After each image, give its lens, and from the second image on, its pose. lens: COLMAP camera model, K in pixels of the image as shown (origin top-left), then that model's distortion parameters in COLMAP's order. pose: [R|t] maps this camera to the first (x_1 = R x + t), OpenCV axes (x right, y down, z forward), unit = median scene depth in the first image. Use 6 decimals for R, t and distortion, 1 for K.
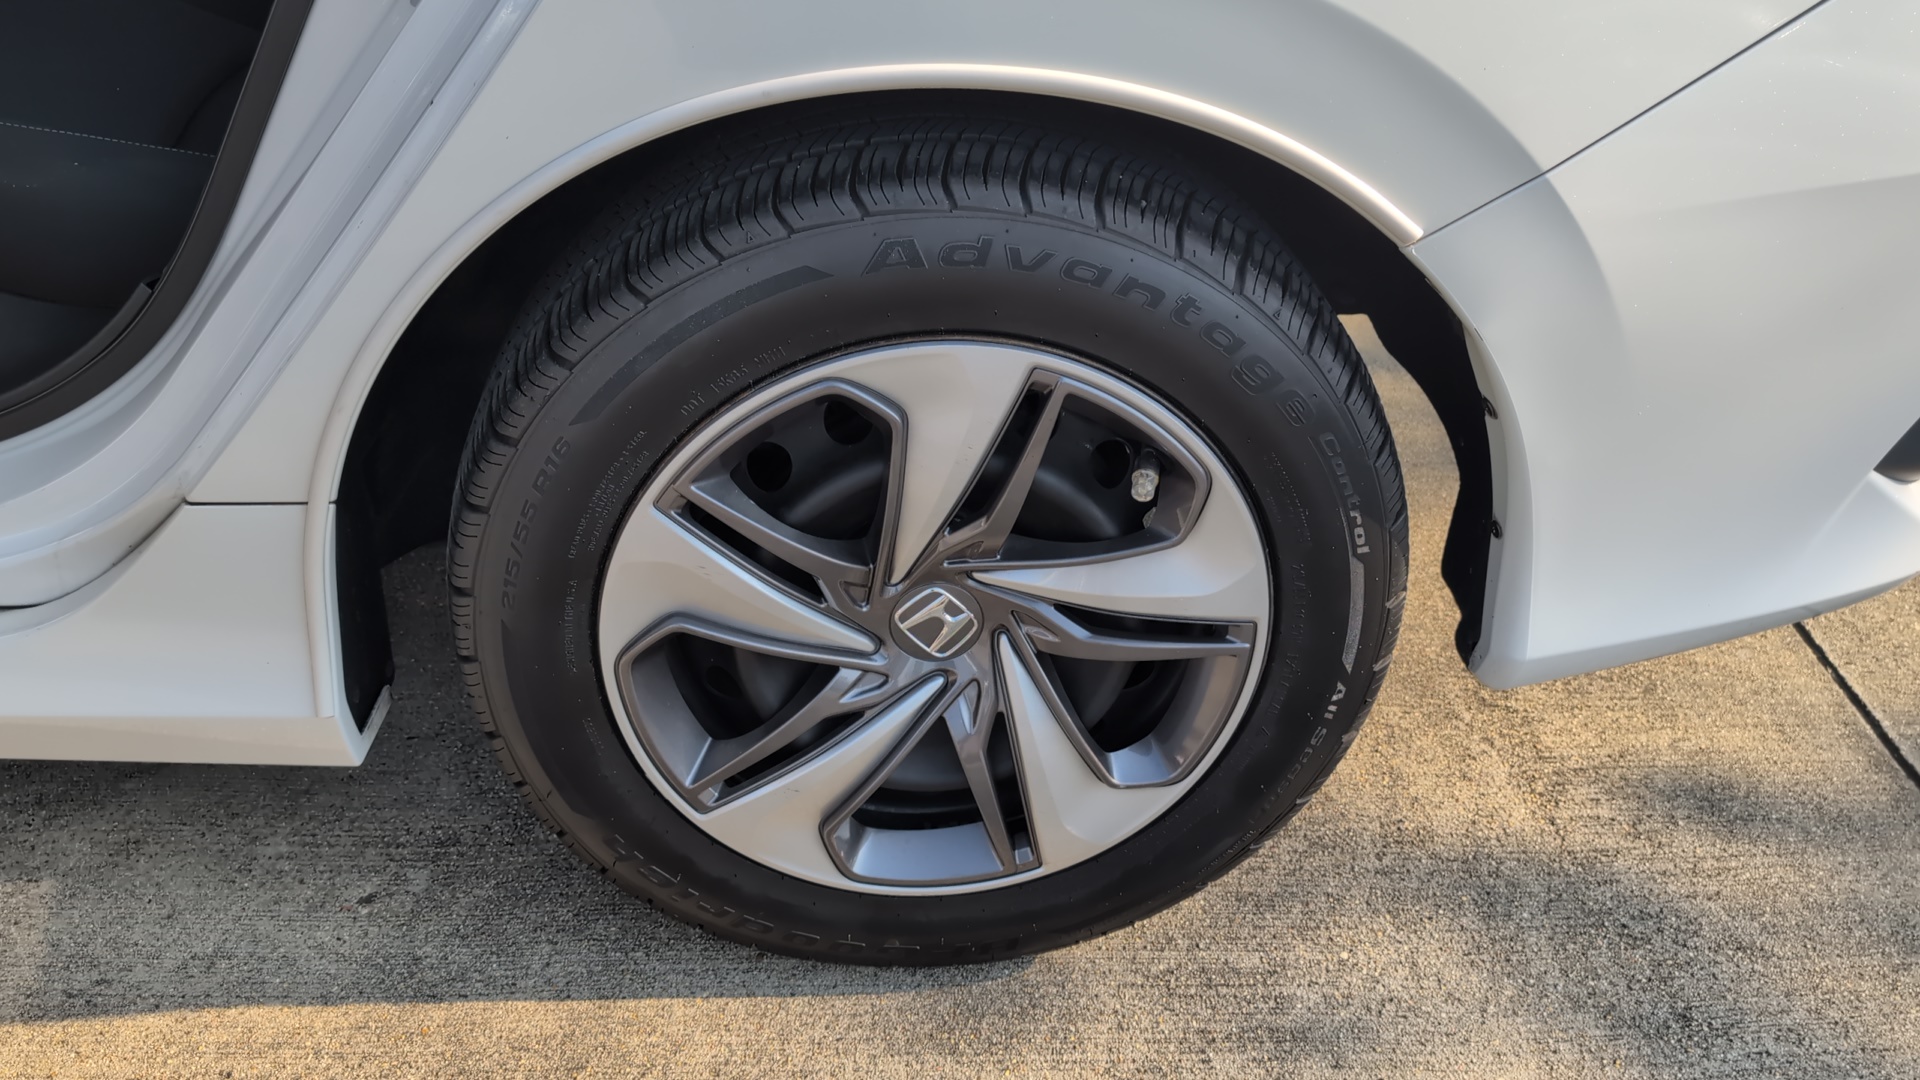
lens RADIAL K [[1623.3, 0, 948.7], [0, 1623.3, 539.4], [0, 0, 1]] dist [0.012530, -0.005301]
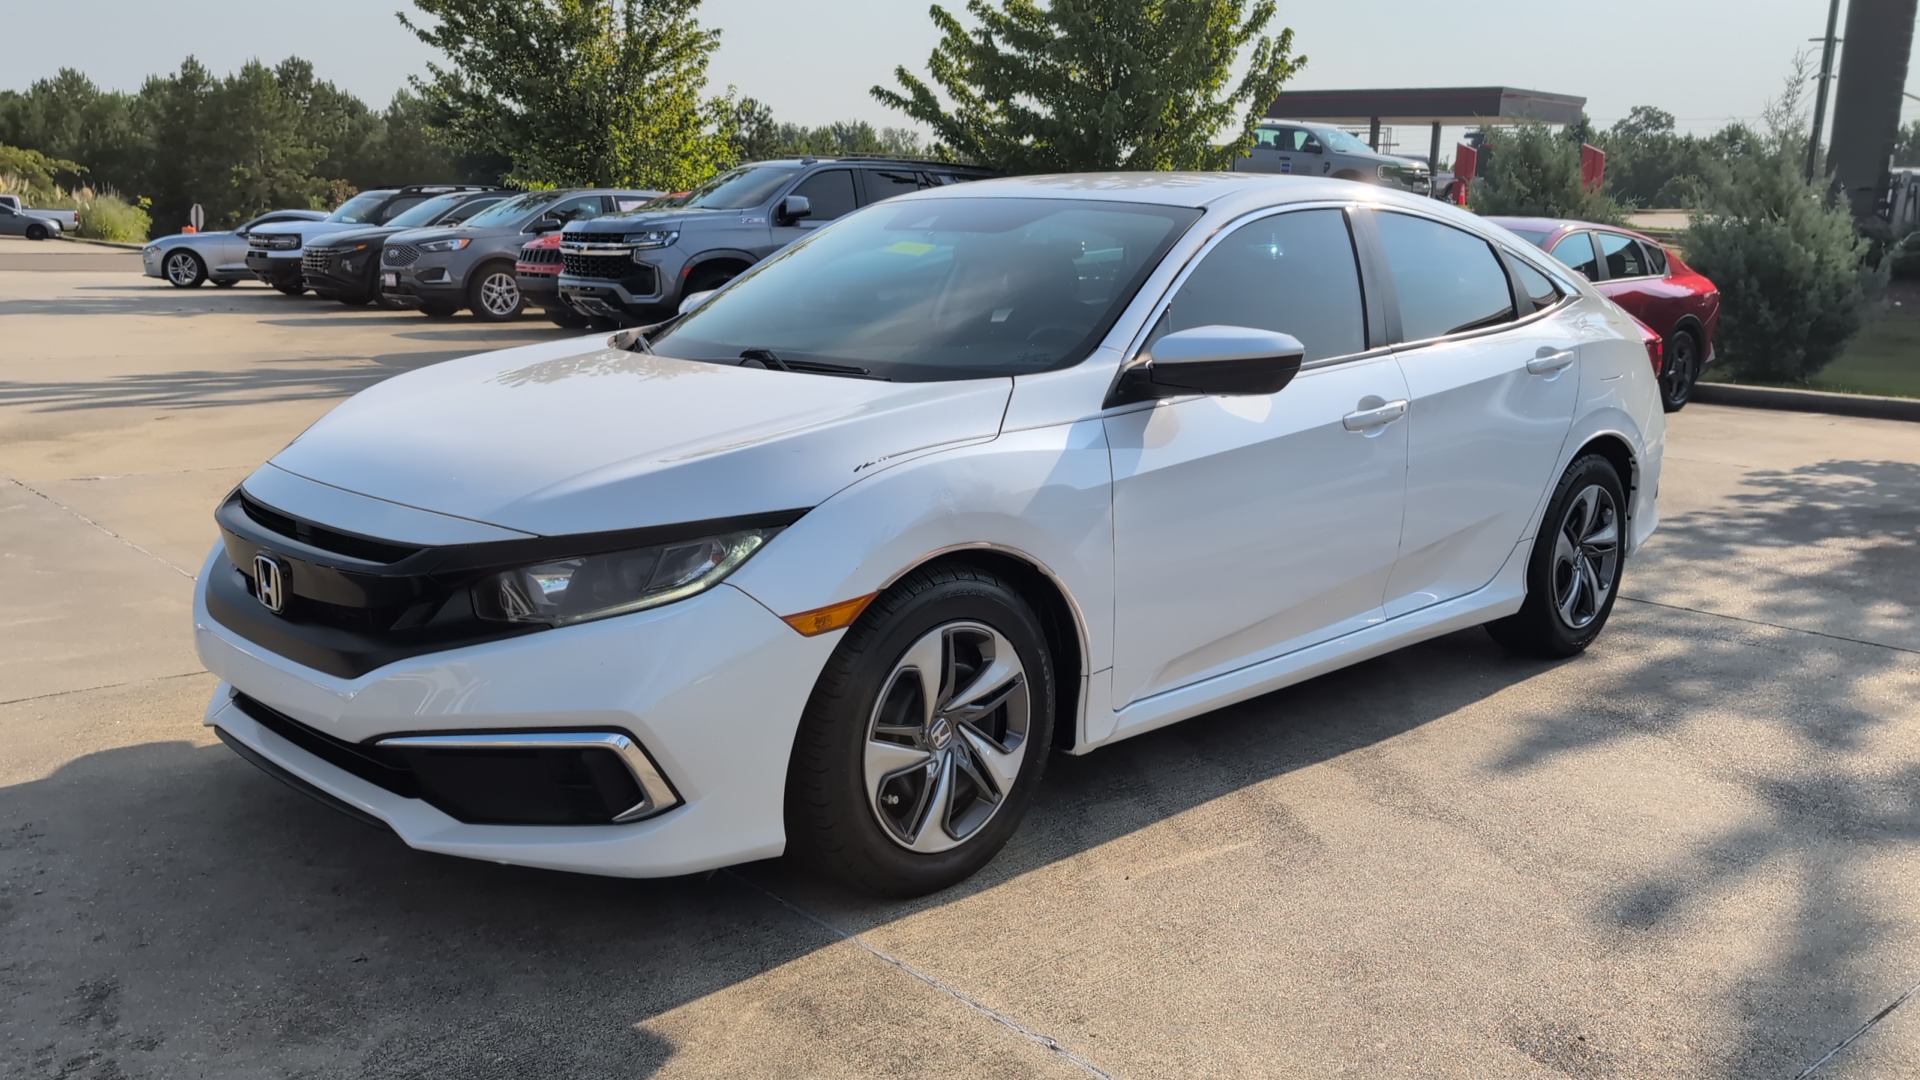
lens RADIAL K [[1623.3, 0, 948.7], [0, 1623.3, 539.4], [0, 0, 1]] dist [0.012530, -0.005301]
pose [[0.761058, -0.161541, 0.628248, -4.315969], [0.372986, 0.901361, -0.220068, 0.365420], [-0.530728, 0.401812, 0.746240, -1.520803]]
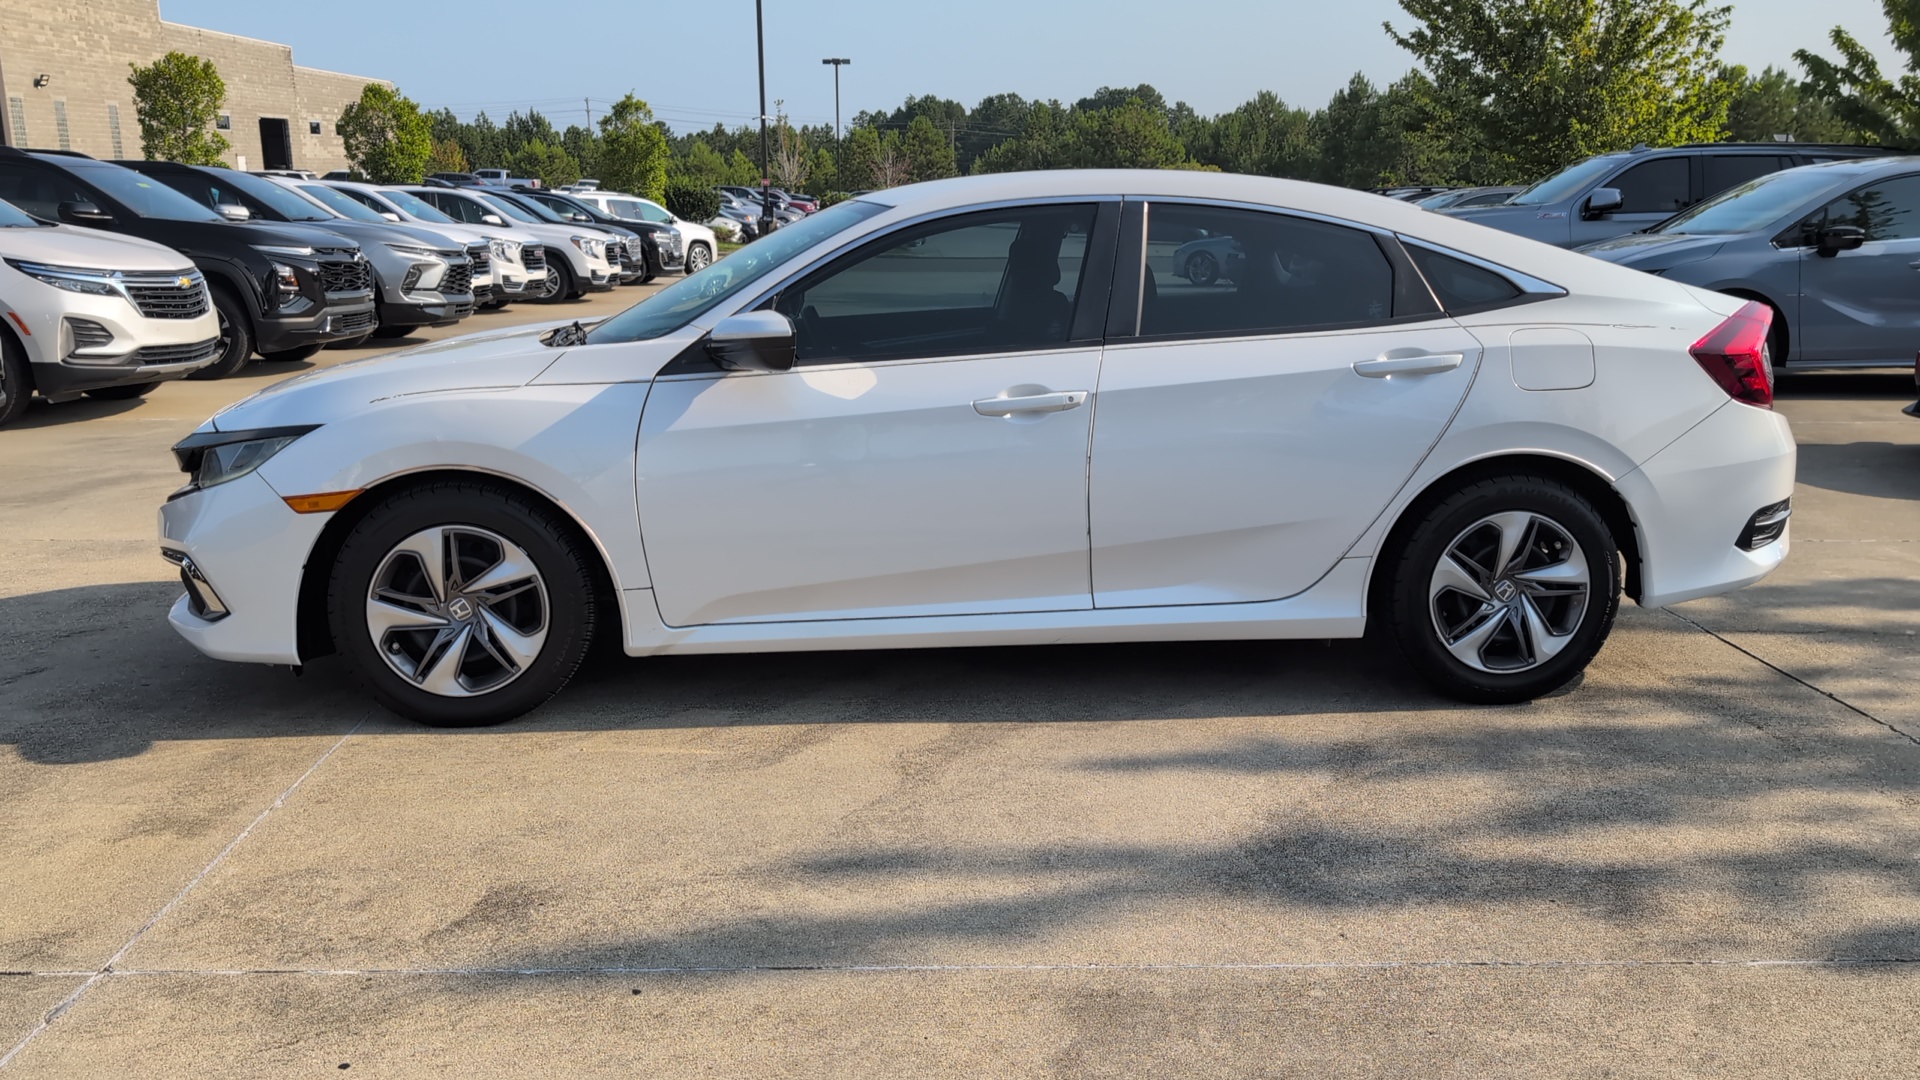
lens RADIAL K [[1623.3, 0, 948.7], [0, 1623.3, 539.4], [0, 0, 1]] dist [0.012530, -0.005301]
pose [[0.998456, -0.055357, 0.004681, -1.415614], [0.053129, 0.926834, -0.371694, 1.375544], [0.016237, 0.371369, 0.928344, -2.830830]]
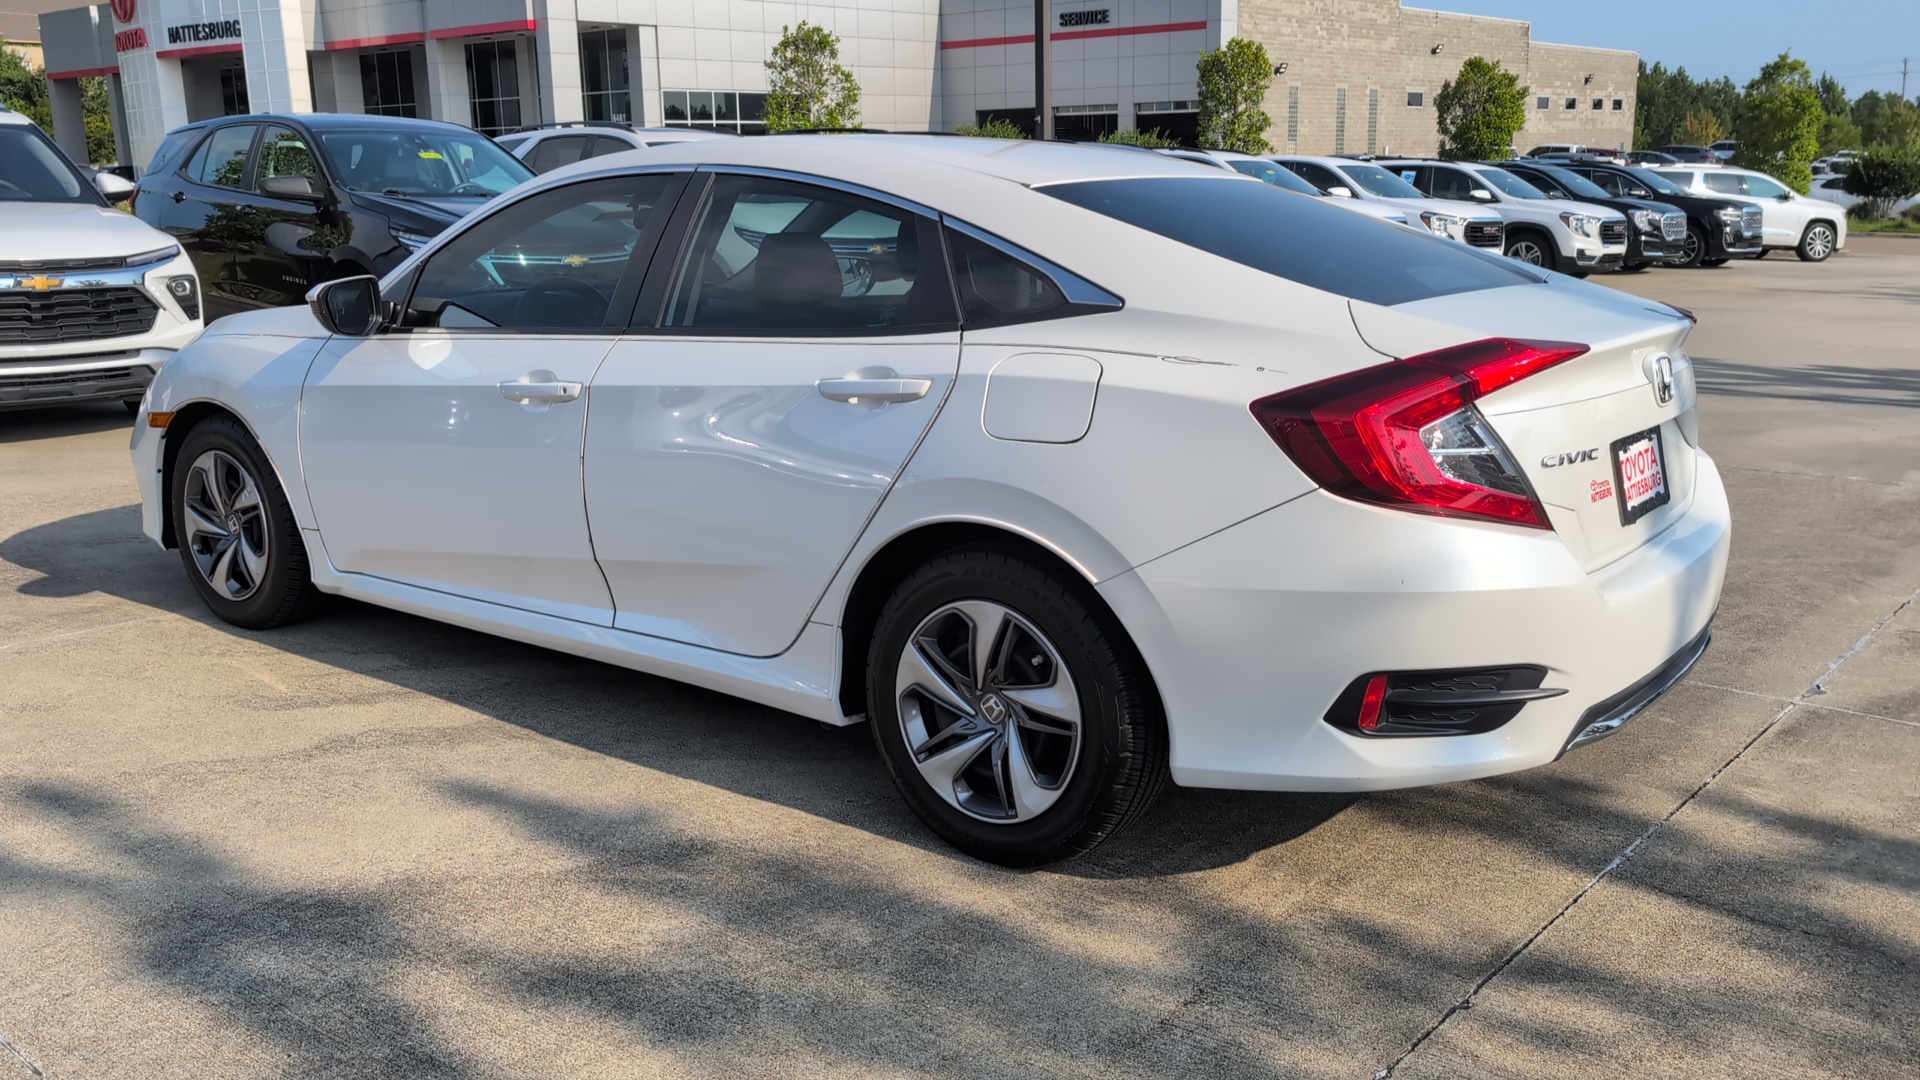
lens RADIAL K [[1606.5, 0, 960.0], [0, 1606.5, 540.0], [0, 0, 1]] dist [0.020504, -0.001663]
pose [[0.757106, 0.093389, -0.646582, 1.823036], [-0.328757, 0.909741, -0.253555, 0.537768], [0.564543, 0.404537, 0.719473, -1.249241]]
